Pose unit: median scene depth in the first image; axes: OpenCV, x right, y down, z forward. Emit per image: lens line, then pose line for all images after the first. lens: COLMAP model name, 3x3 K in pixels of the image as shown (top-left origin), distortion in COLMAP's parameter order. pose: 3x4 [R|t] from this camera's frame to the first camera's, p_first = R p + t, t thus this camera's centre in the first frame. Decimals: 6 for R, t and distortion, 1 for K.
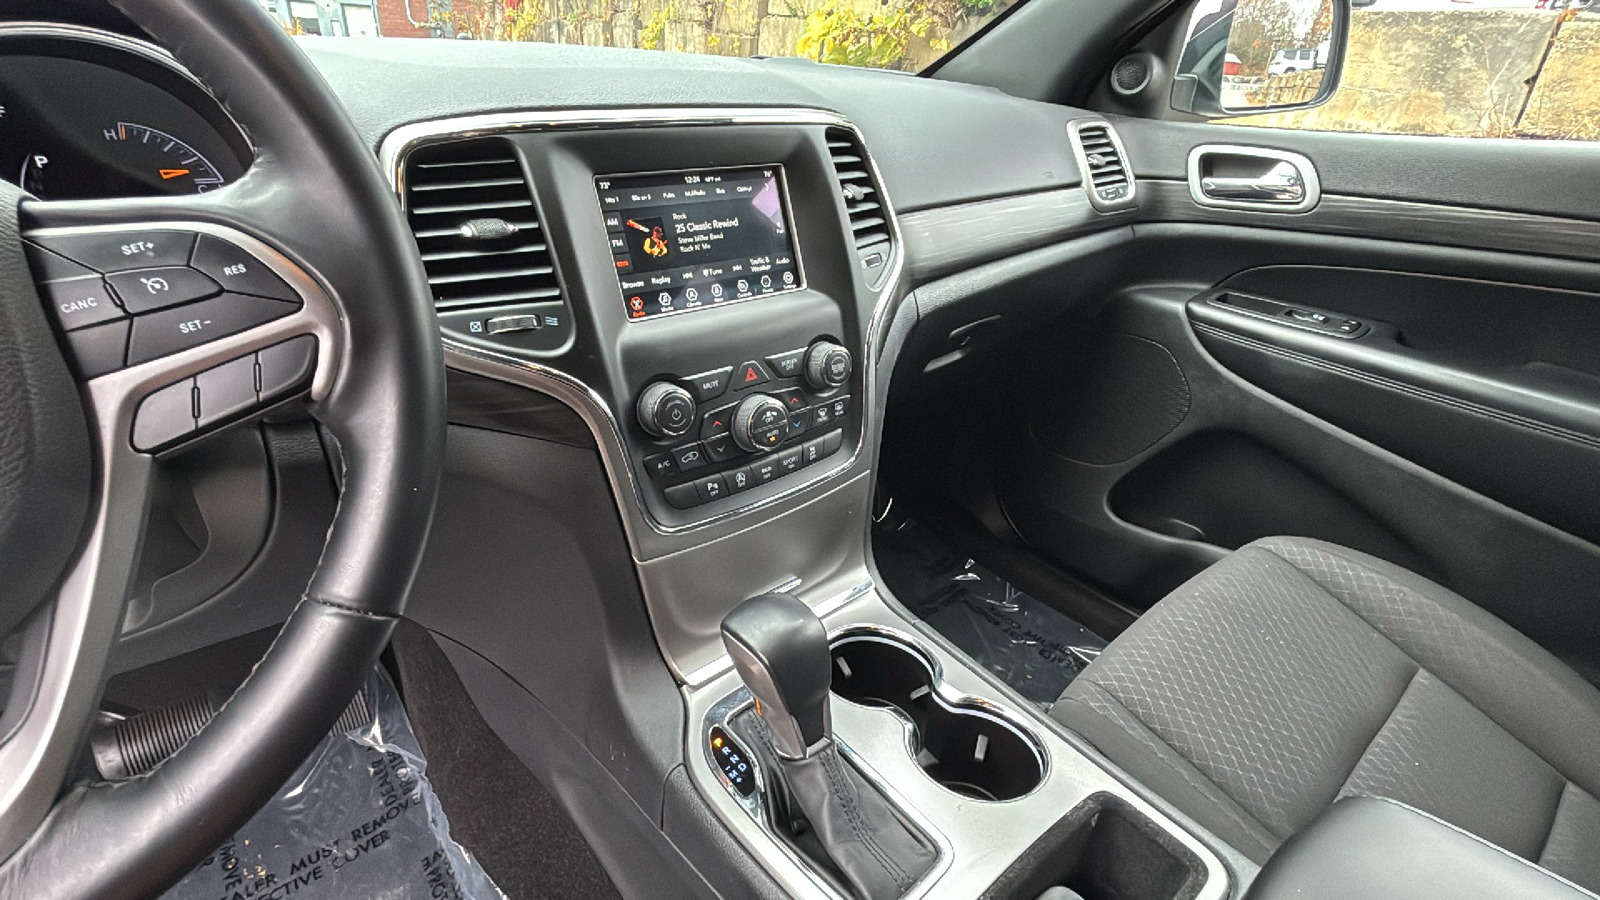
lens RADIAL K [[733.3, 0, 796.2], [0, 733.3, 456.4], [0, 0, 1]] dist [-0.017366, 0.009651]
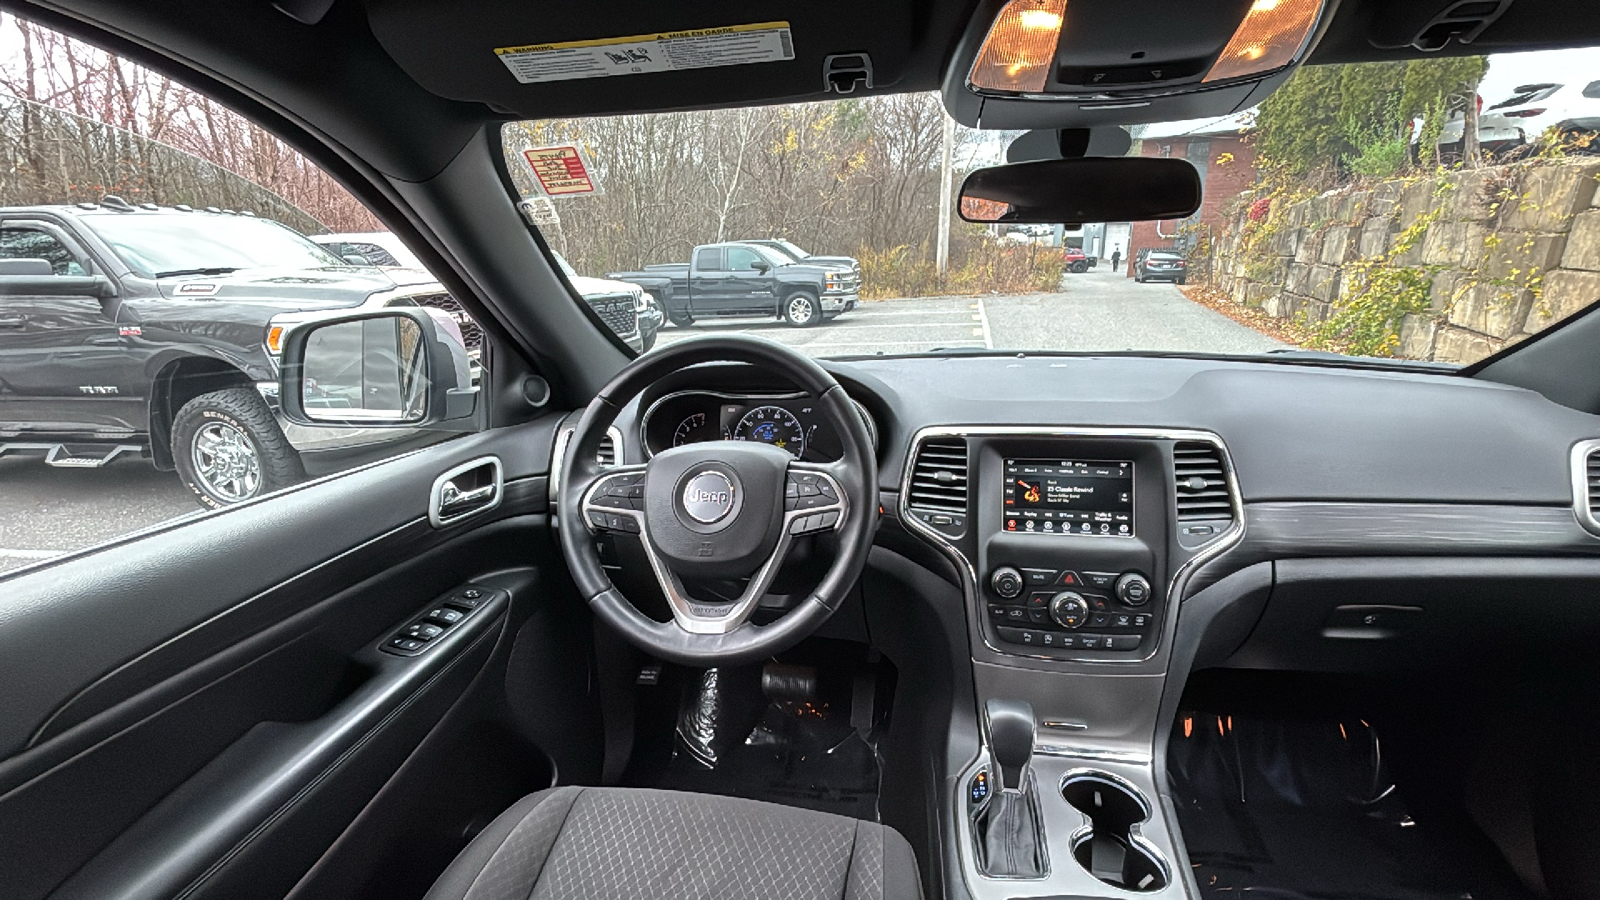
lens RADIAL K [[758.8, 0, 800.0], [0, 758.8, 450.0], [0, 0, 1]] dist [0.015569, 0.000054]
pose [[0.629233, 0.147714, -0.763051, 0.846369], [-0.321683, 0.943231, -0.082675, -0.048802], [0.707521, 0.297483, 0.641029, -0.644681]]
